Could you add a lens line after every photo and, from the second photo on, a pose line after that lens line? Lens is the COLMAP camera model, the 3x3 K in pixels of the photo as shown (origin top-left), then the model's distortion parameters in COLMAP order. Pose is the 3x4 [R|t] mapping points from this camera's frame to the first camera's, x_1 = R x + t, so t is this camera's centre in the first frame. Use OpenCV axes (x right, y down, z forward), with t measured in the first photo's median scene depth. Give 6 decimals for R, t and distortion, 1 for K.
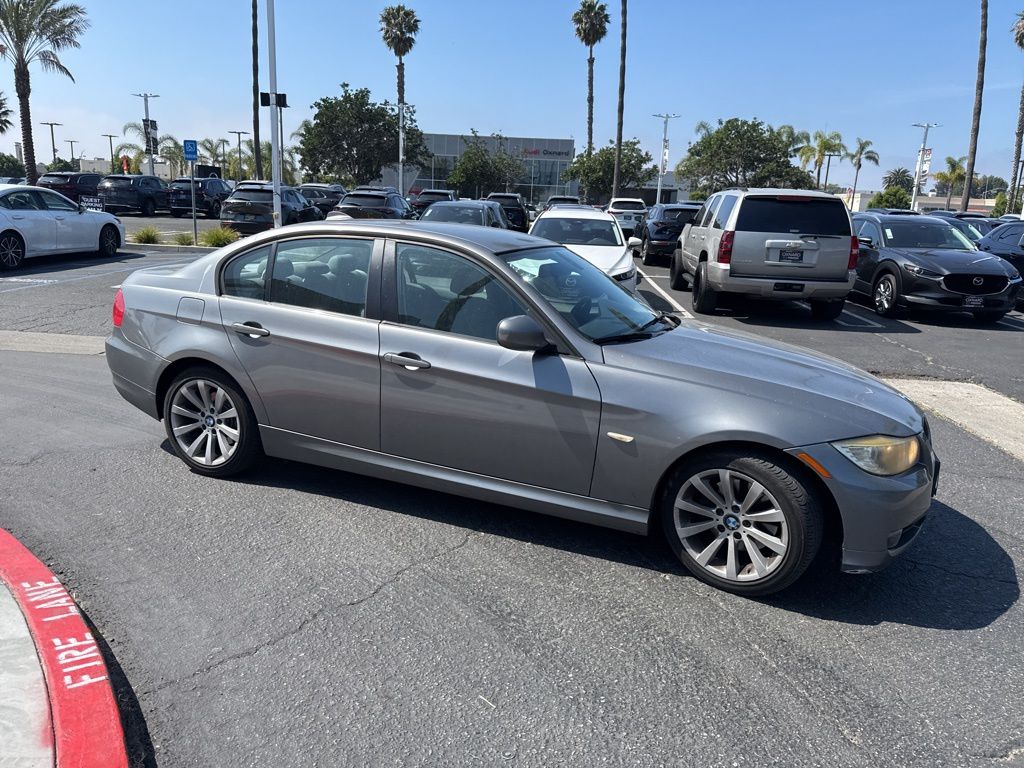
lens RADIAL K [[726.6, 0, 508.5], [0, 726.6, 380.2], [0, 0, 1]] dist [0.027703, -0.036561]
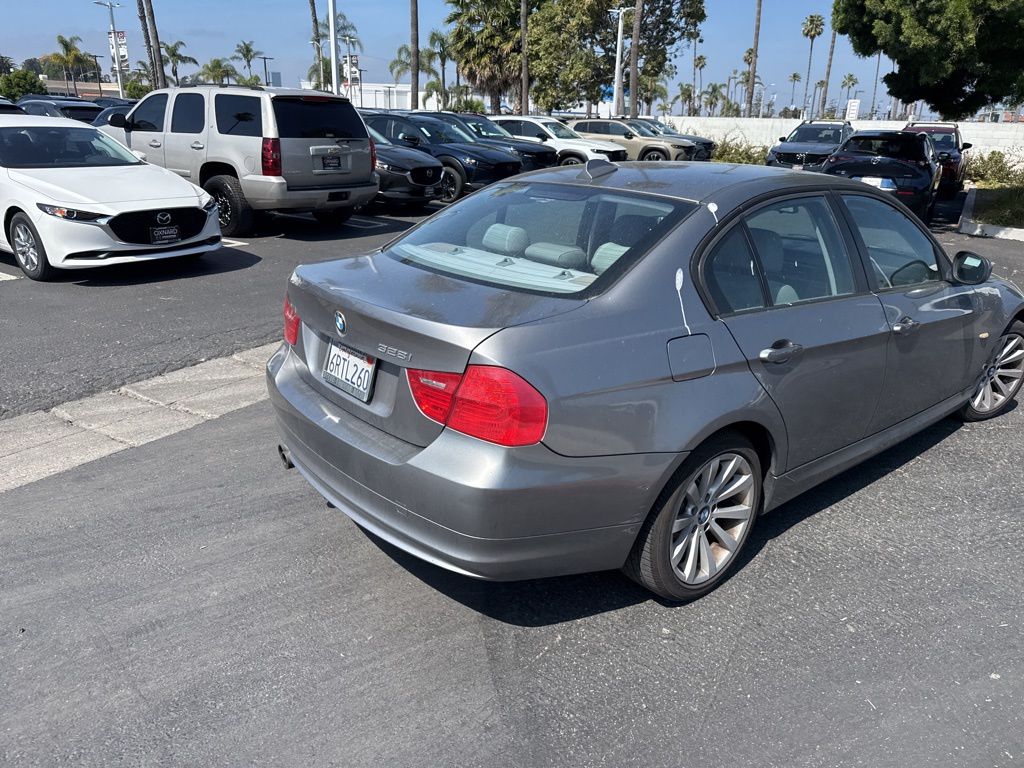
lens RADIAL K [[726.6, 0, 511.4], [0, 726.6, 386.7], [0, 0, 1]] dist [0.027703, -0.036561]
pose [[0.471504, -0.328864, 0.818249, -0.964557], [0.199610, 0.943582, 0.264215, -0.249109], [-0.858976, 0.038753, 0.510547, 0.805048]]
